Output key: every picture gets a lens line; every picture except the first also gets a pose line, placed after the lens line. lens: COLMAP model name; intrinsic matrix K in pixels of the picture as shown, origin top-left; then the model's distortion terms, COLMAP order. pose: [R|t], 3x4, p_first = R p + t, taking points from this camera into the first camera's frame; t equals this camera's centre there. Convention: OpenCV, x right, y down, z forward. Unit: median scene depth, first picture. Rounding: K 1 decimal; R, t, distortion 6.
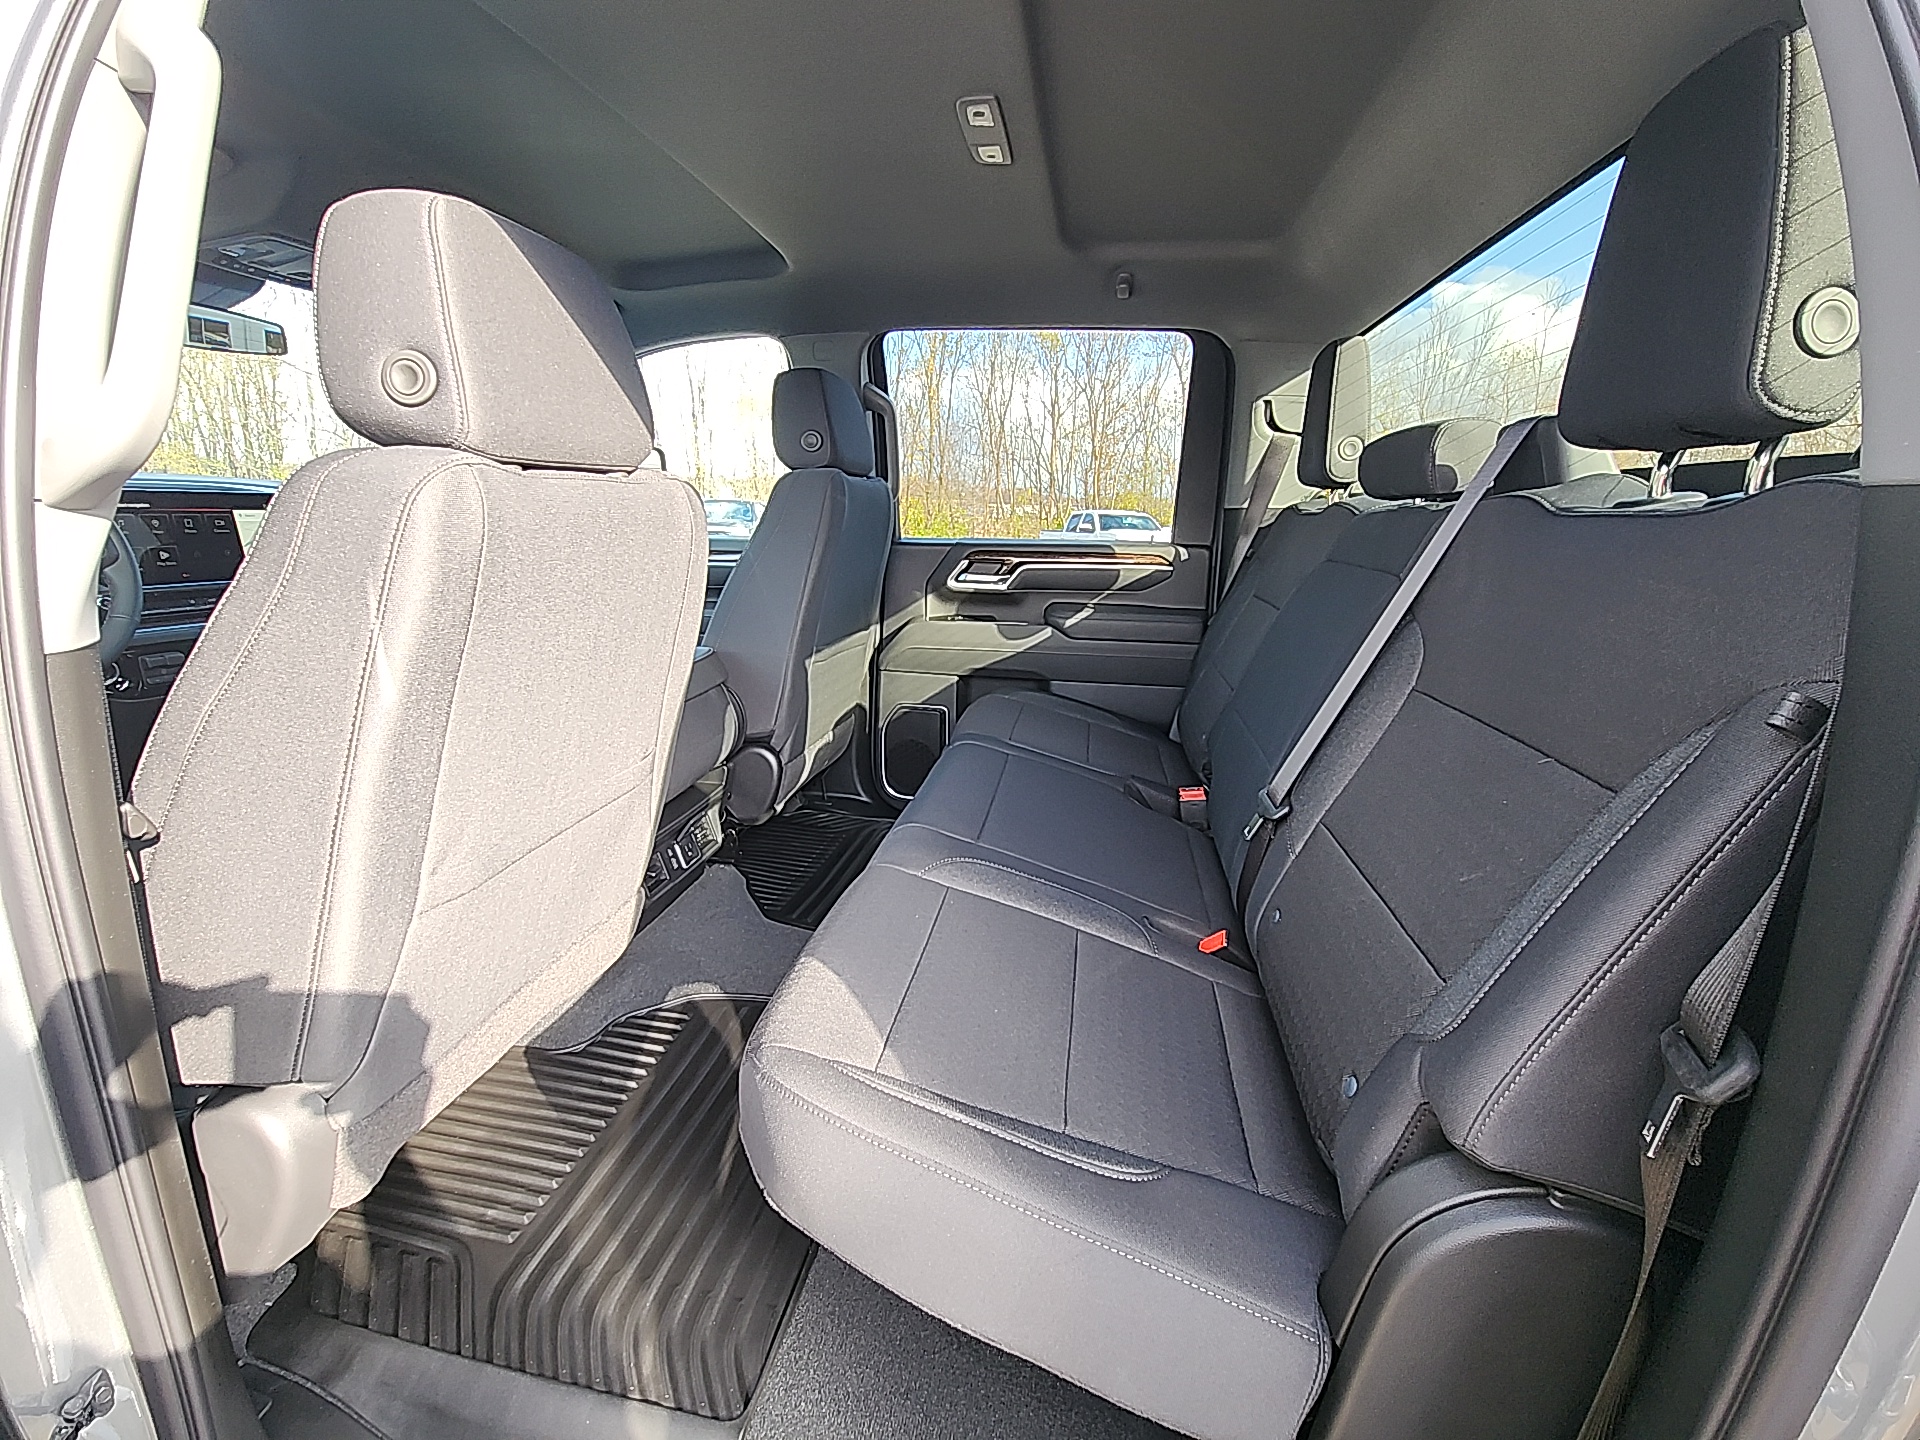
lens RADIAL K [[777.7, 0, 953.3], [0, 777.7, 720.5], [0, 0, 1]] dist [0.011684, -0.009849]
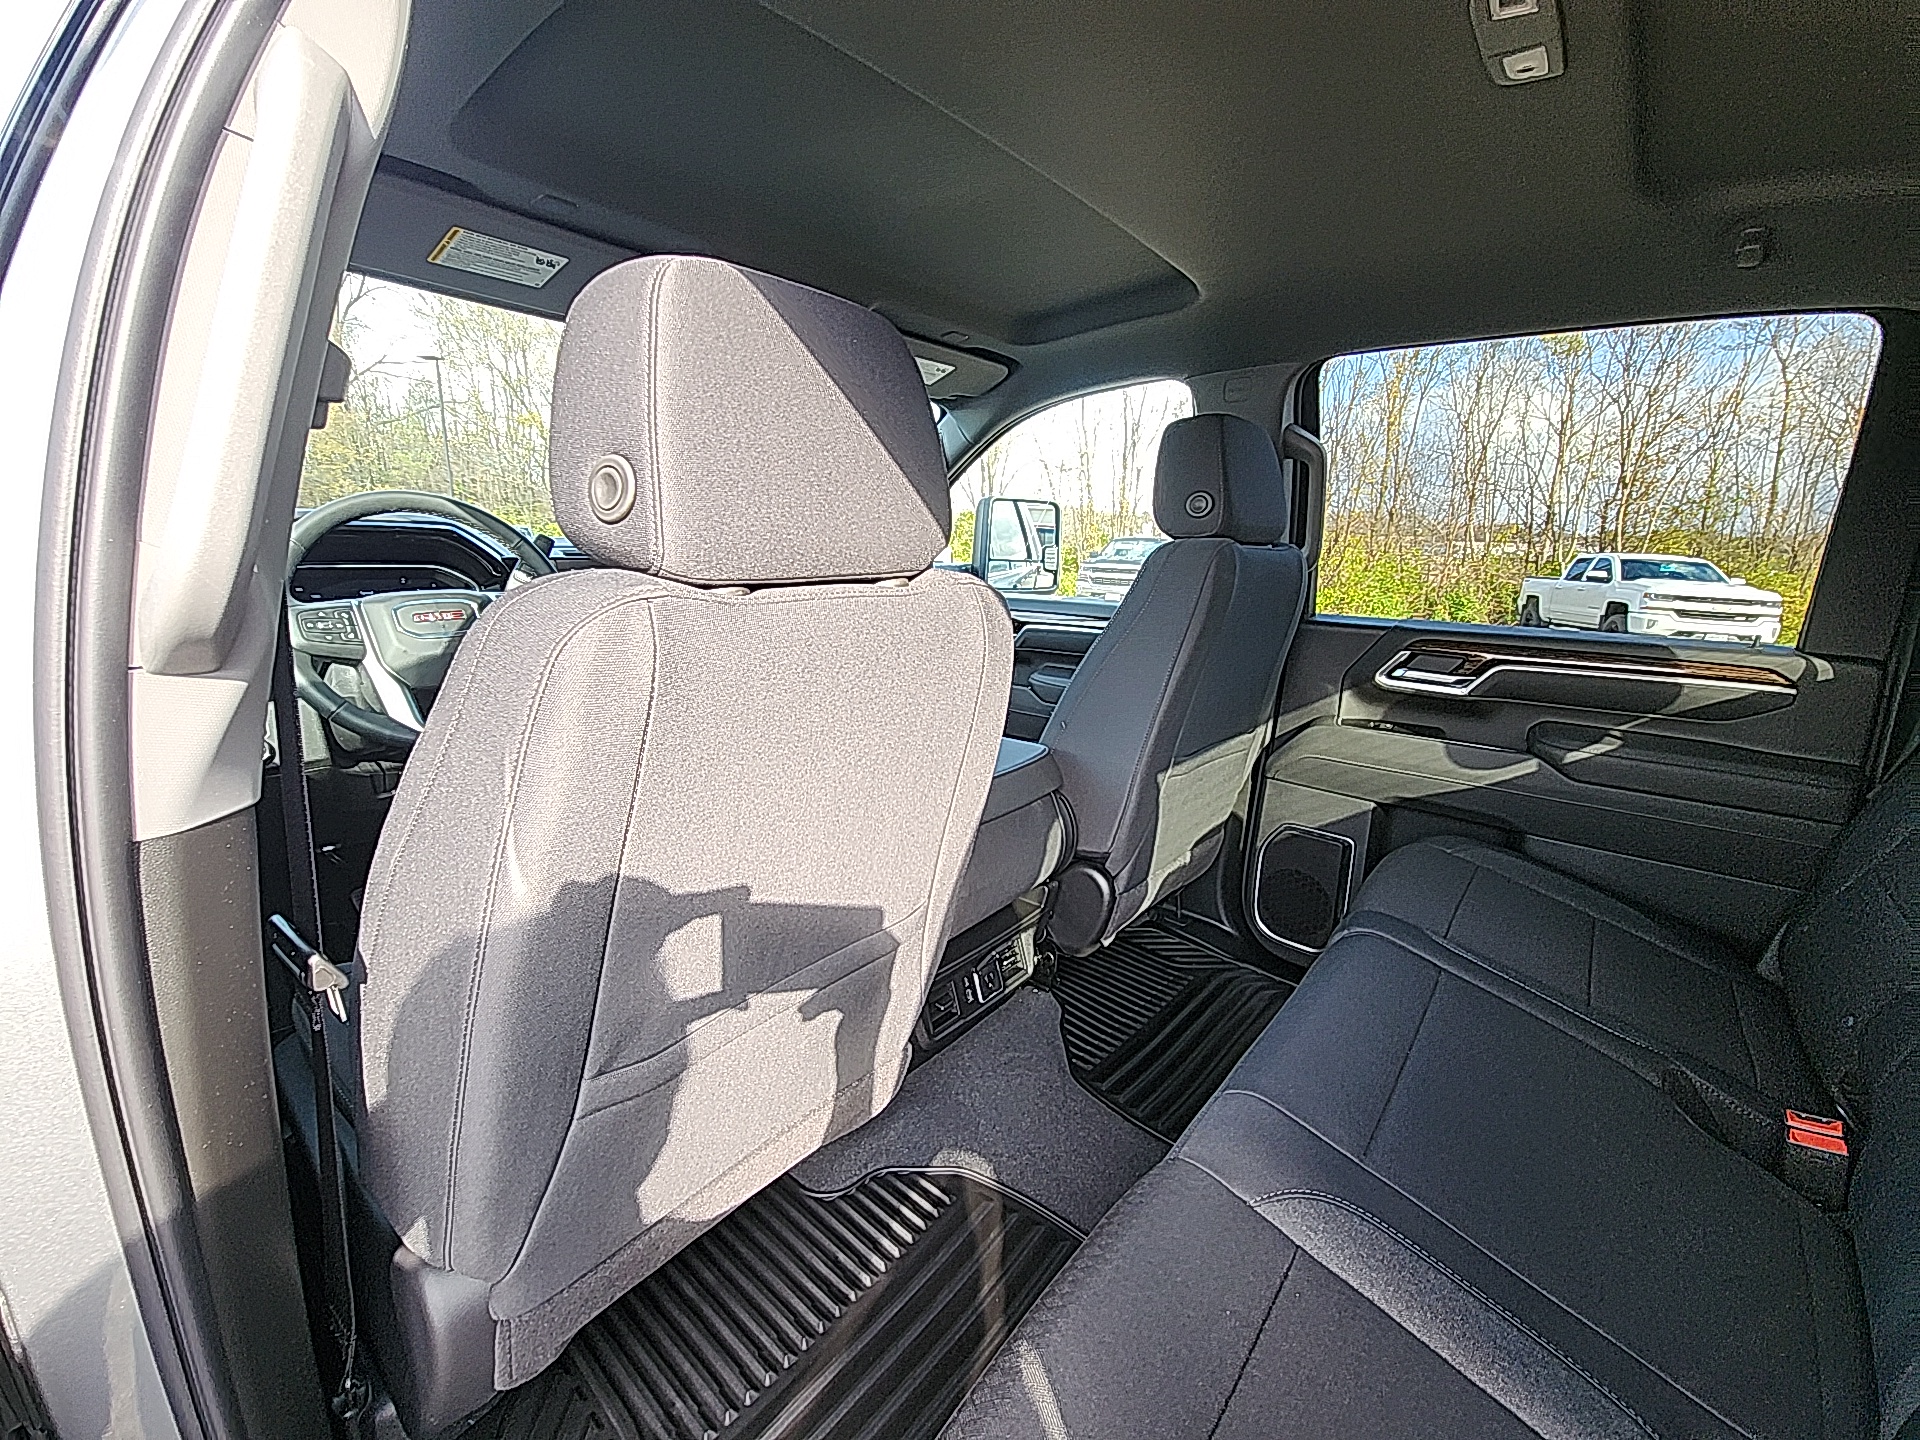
lens RADIAL K [[777.7, 0, 956.4], [0, 777.7, 713.0], [0, 0, 1]] dist [0.011684, -0.009849]
pose [[0.871485, 0.110079, -0.477908, 0.003865], [-0.133852, 0.990875, -0.015852, -0.087582], [0.471802, 0.077784, 0.878267, 0.172445]]
